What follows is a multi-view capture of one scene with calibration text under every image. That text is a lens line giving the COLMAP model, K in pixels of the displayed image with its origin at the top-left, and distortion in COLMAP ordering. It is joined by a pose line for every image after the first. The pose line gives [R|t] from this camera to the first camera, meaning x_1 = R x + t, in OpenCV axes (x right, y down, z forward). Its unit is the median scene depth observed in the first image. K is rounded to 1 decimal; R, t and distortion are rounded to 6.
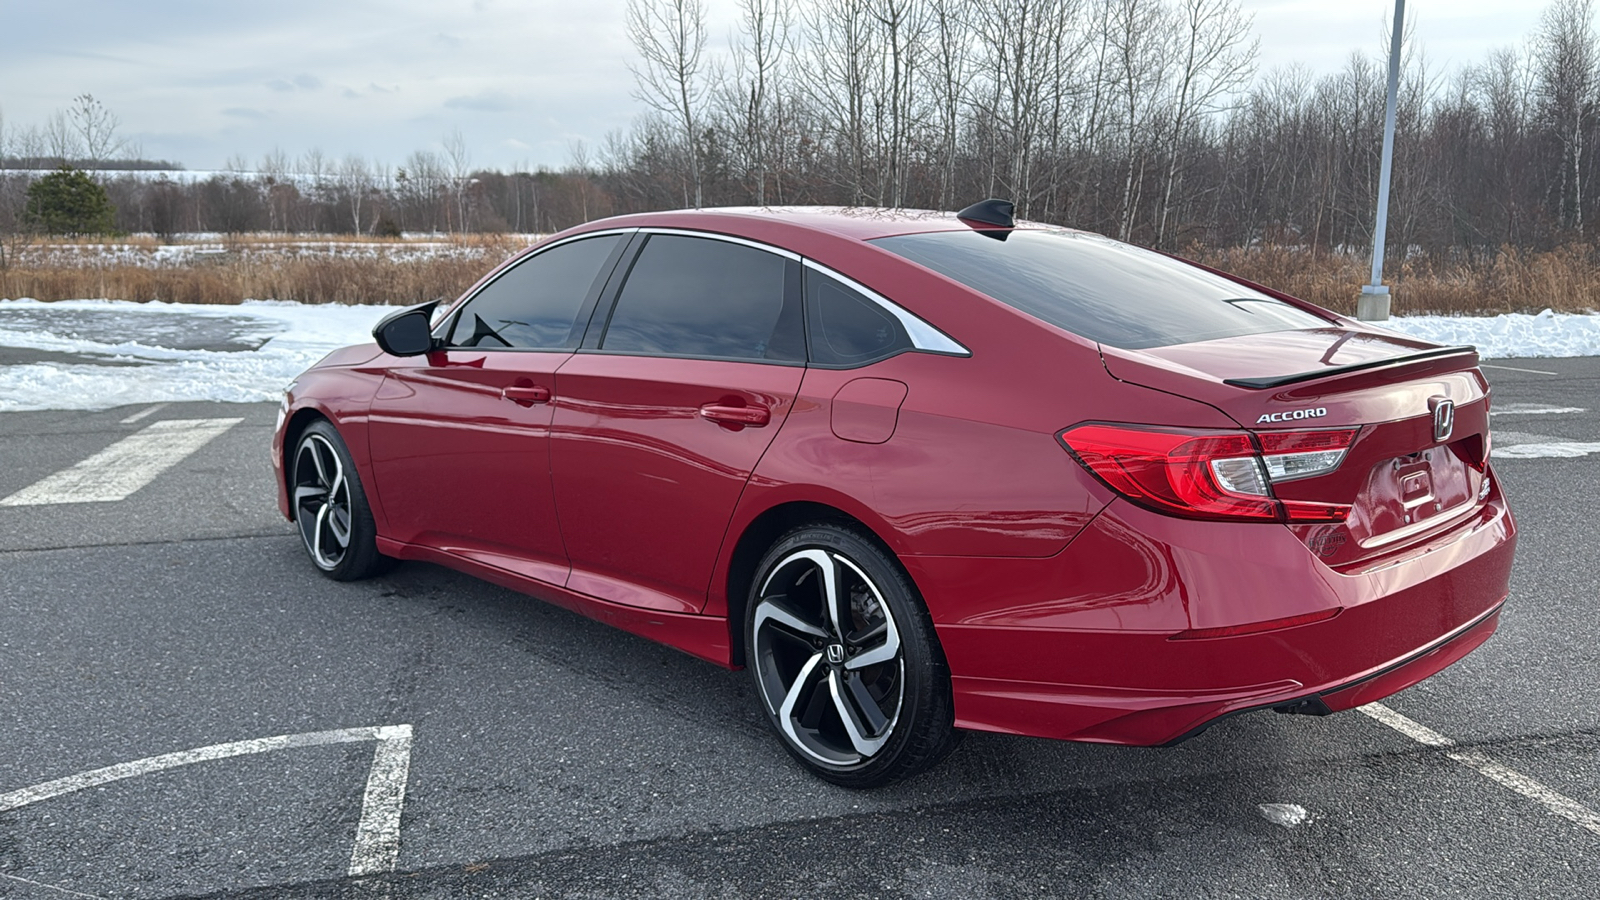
lens RADIAL K [[1270.6, 0, 825.2], [0, 1270.6, 444.1], [0, 0, 1]] dist [0.098397, -0.142289]
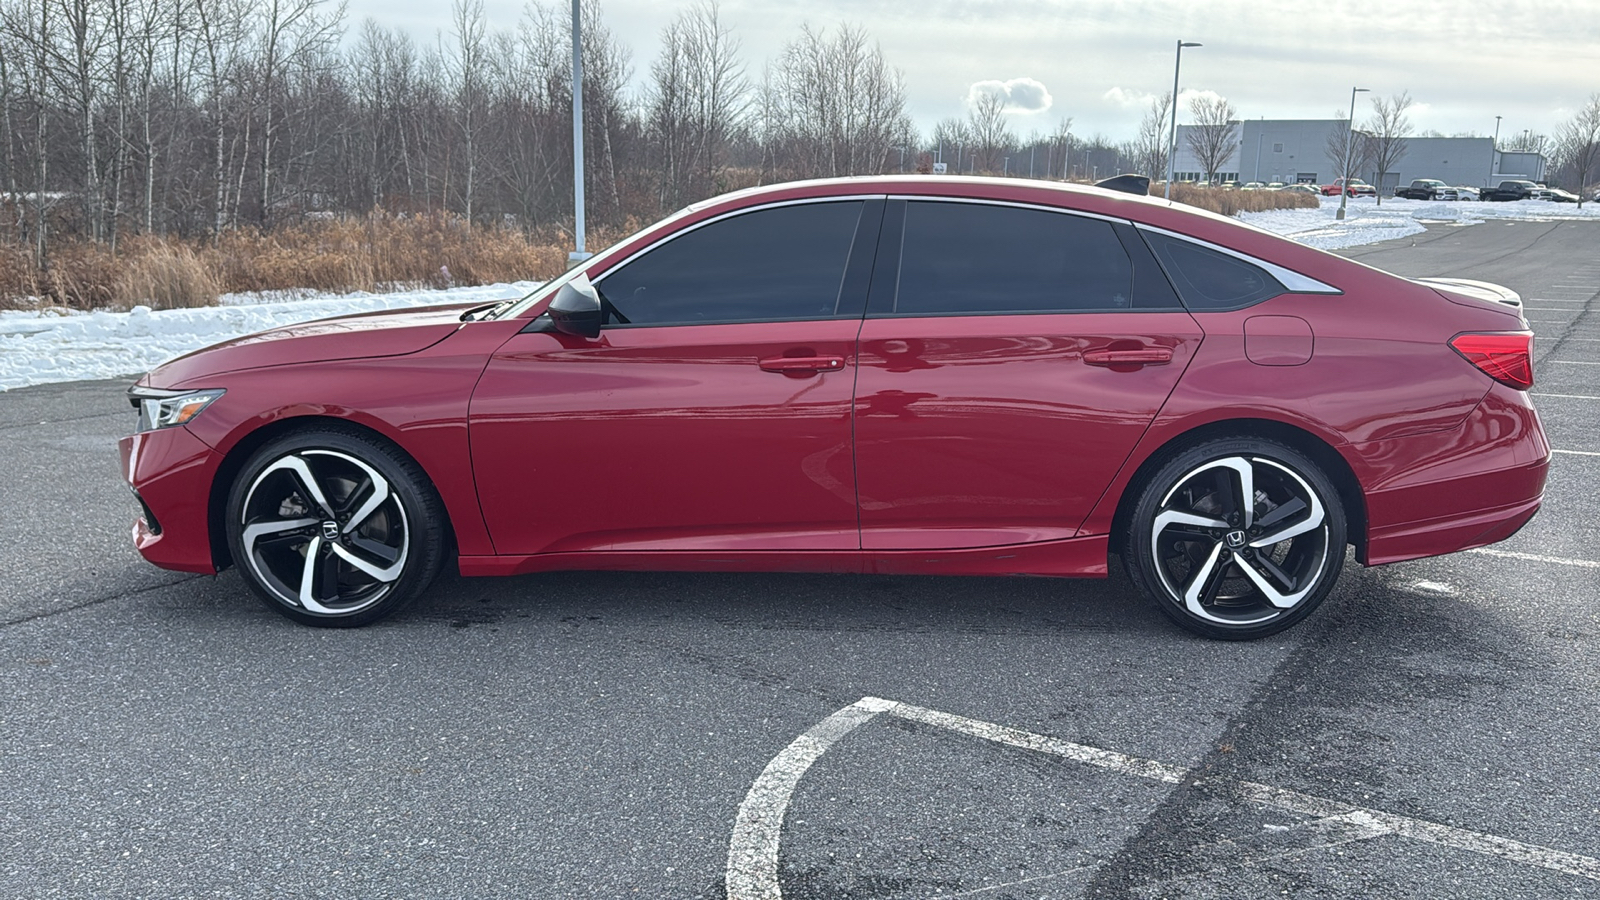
lens RADIAL K [[1279.6, 0, 820.6], [0, 1279.6, 456.5], [0, 0, 1]] dist [0.099530, -0.147771]
pose [[0.732645, -0.120544, 0.669851, -0.917192], [0.098568, 0.992607, 0.070818, -0.037650], [-0.673436, 0.014141, 0.739110, 0.269468]]
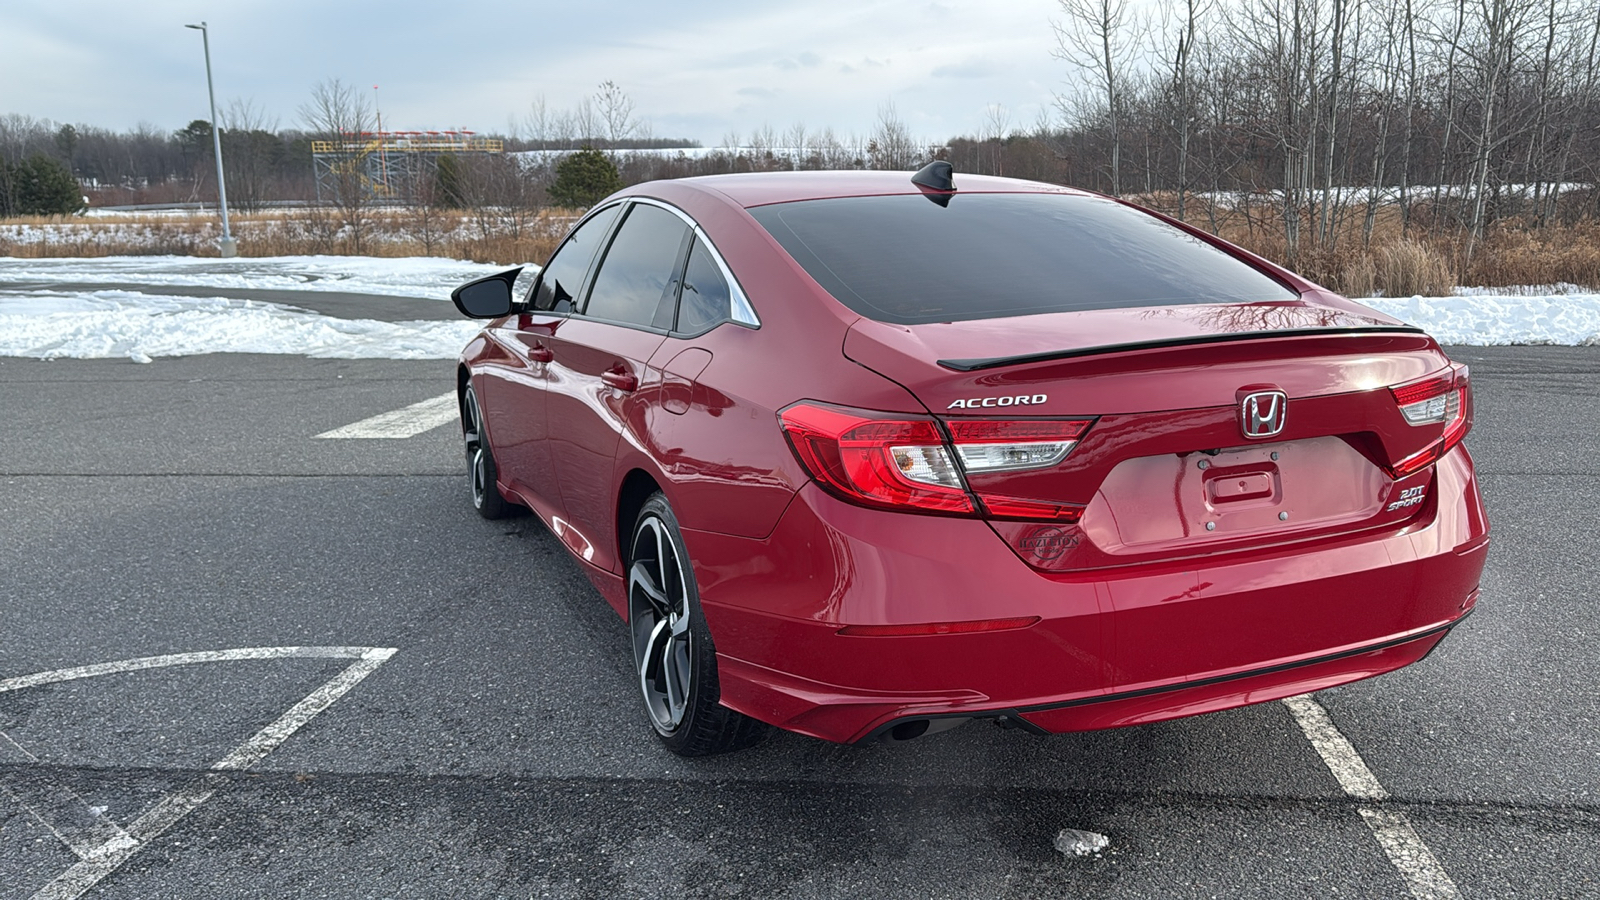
lens RADIAL K [[1270.6, 0, 834.1], [0, 1270.6, 444.5], [0, 0, 1]] dist [0.098397, -0.142289]
pose [[0.937825, 0.048674, -0.343678, 0.379109], [-0.038545, 0.998599, 0.036247, -0.013543], [0.344961, -0.020746, 0.938388, 0.079984]]
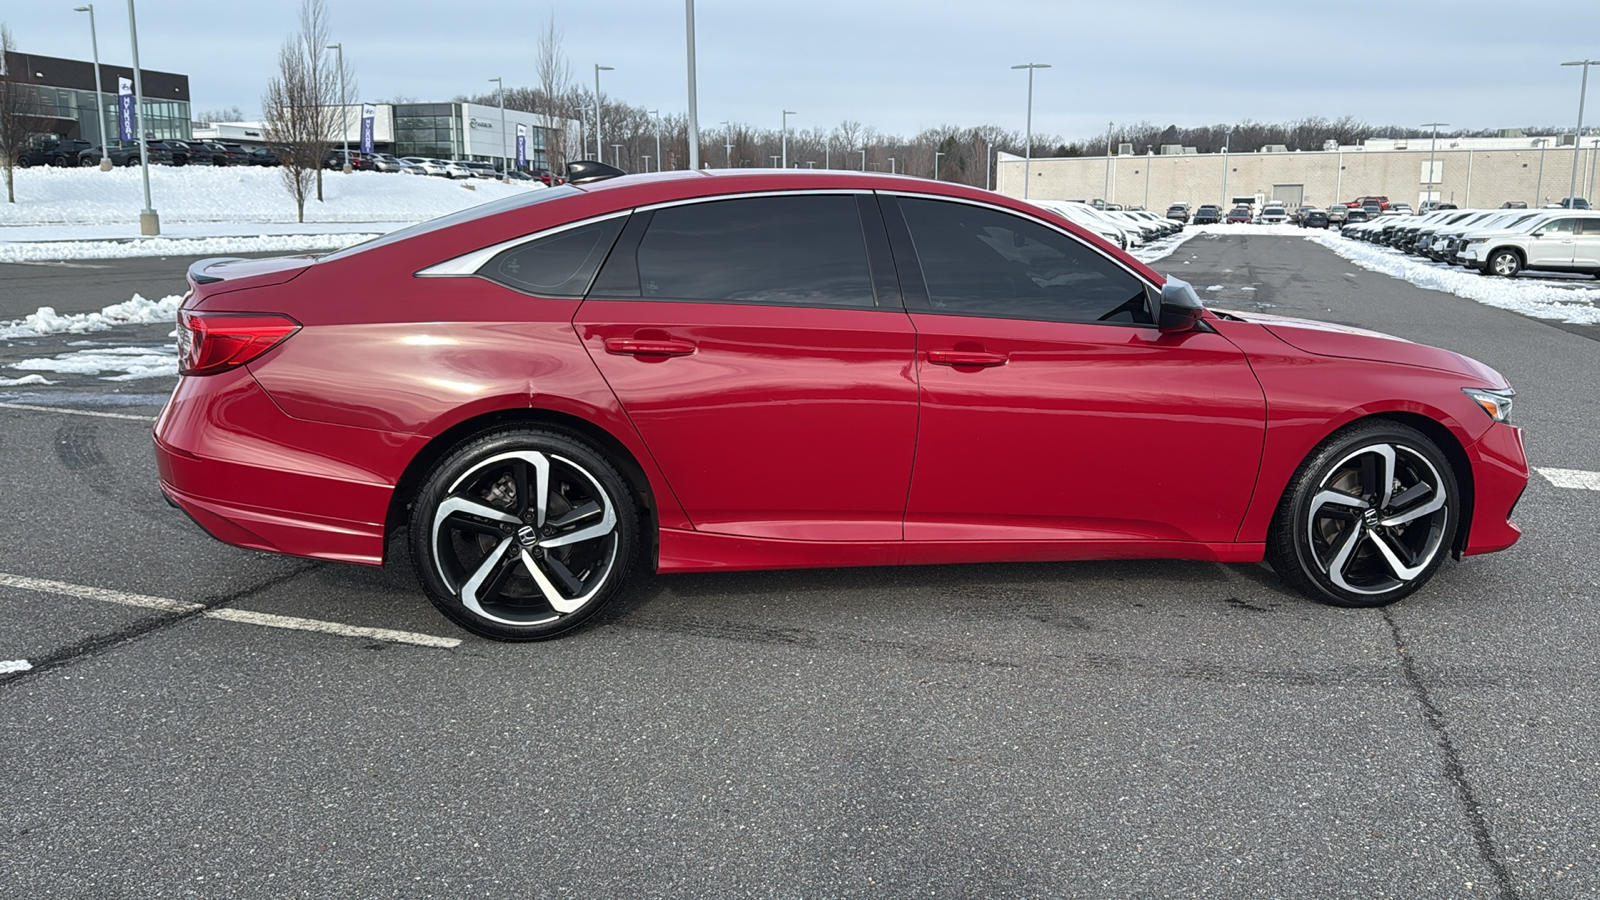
lens RADIAL K [[1271.1, 0, 830.6], [0, 1271.1, 447.0], [0, 0, 1]] dist [0.104089, -0.159480]
pose [[-0.523987, 0.138463, -0.840396, 1.021169], [-0.159064, 0.953430, 0.256262, -0.269442], [0.836742, 0.267955, -0.477560, 1.768021]]
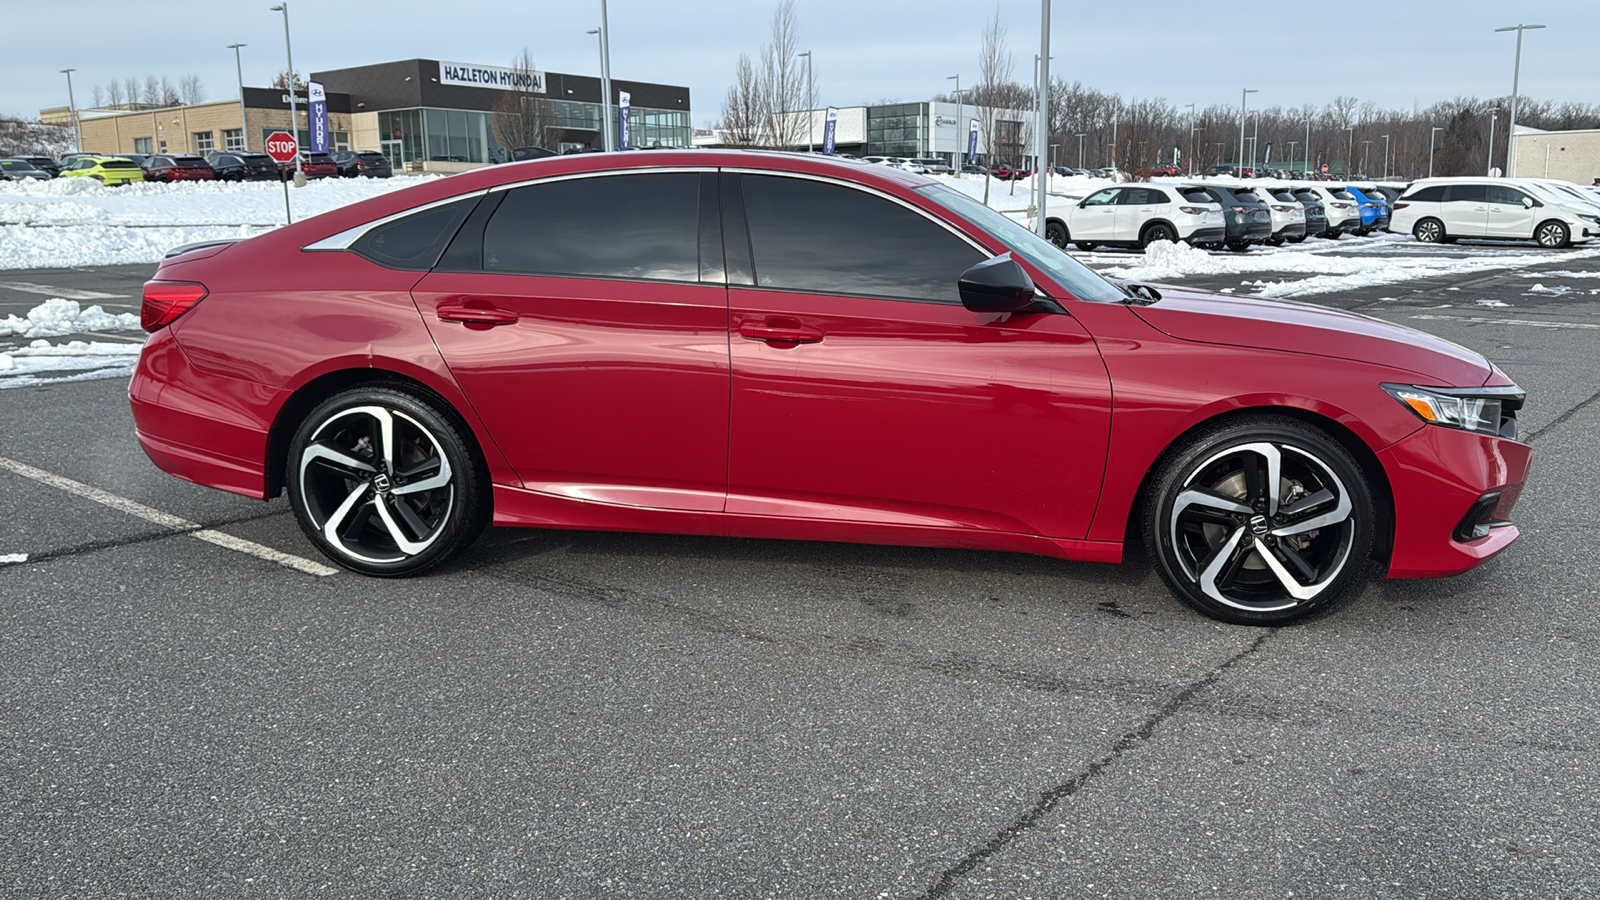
lens RADIAL K [[1267.2, 0, 836.3], [0, 1267.2, 459.9], [0, 0, 1]] dist [0.108308, -0.163370]
pose [[-0.787121, 0.115972, -0.605798, 0.686080], [-0.106802, 0.941702, 0.319047, -0.328124], [0.607481, 0.315829, -0.728847, 2.157505]]
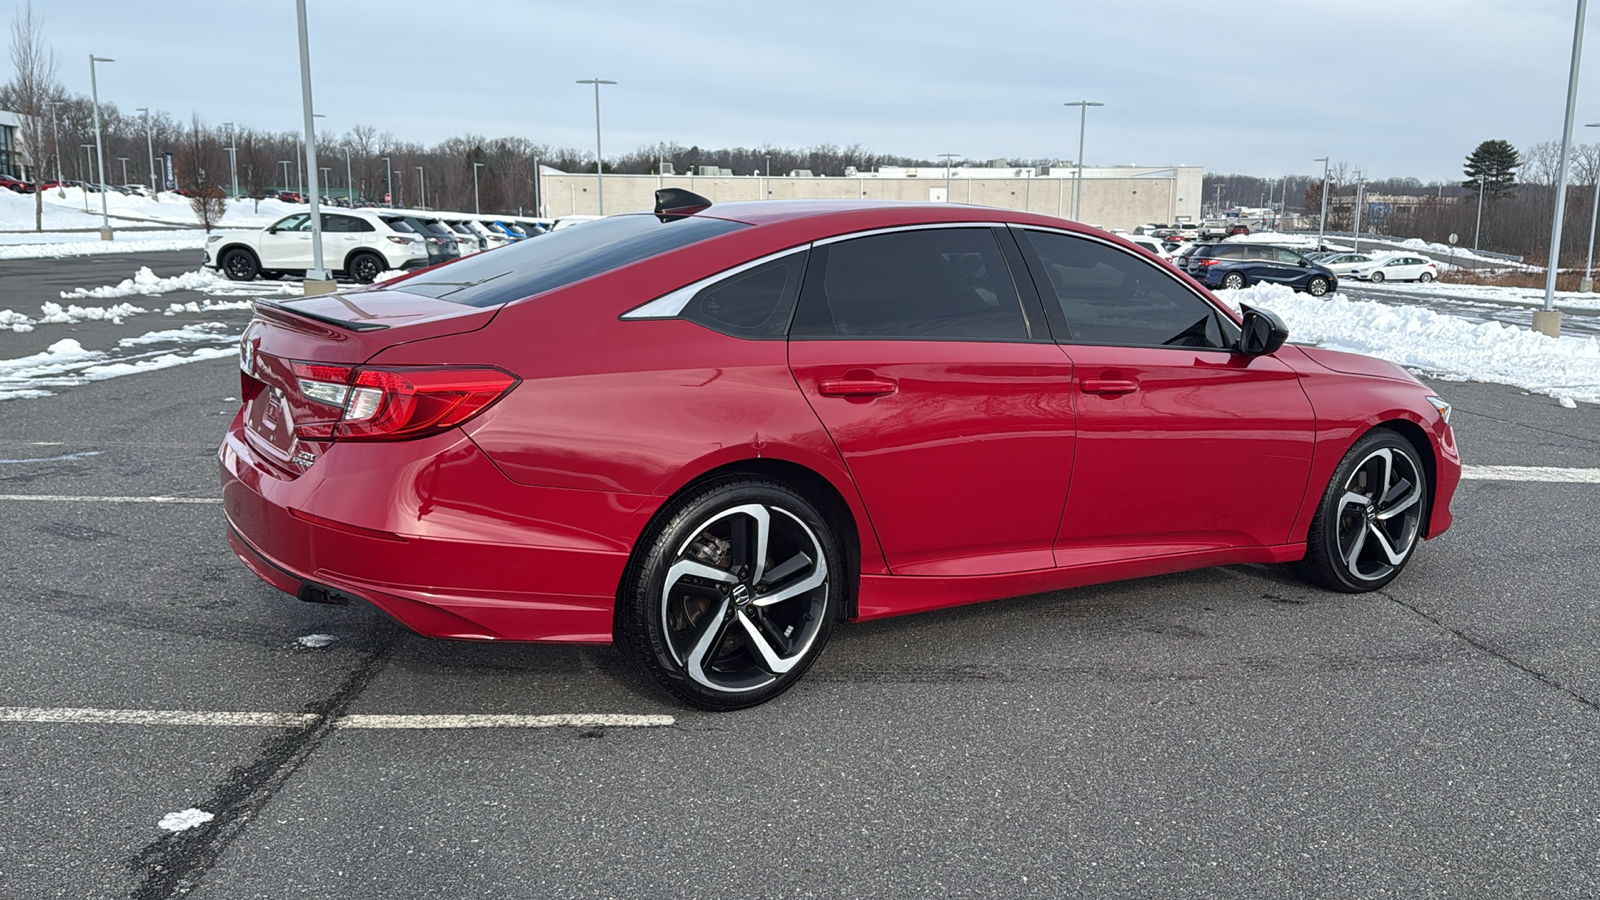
lens RADIAL K [[1271.1, 0, 833.1], [0, 1271.1, 470.5], [0, 0, 1]] dist [0.104089, -0.159480]
pose [[-0.192316, 0.164282, -0.967484, 1.179552], [-0.184406, 0.962275, 0.200054, -0.195345], [0.963851, 0.216884, -0.154766, 1.306998]]
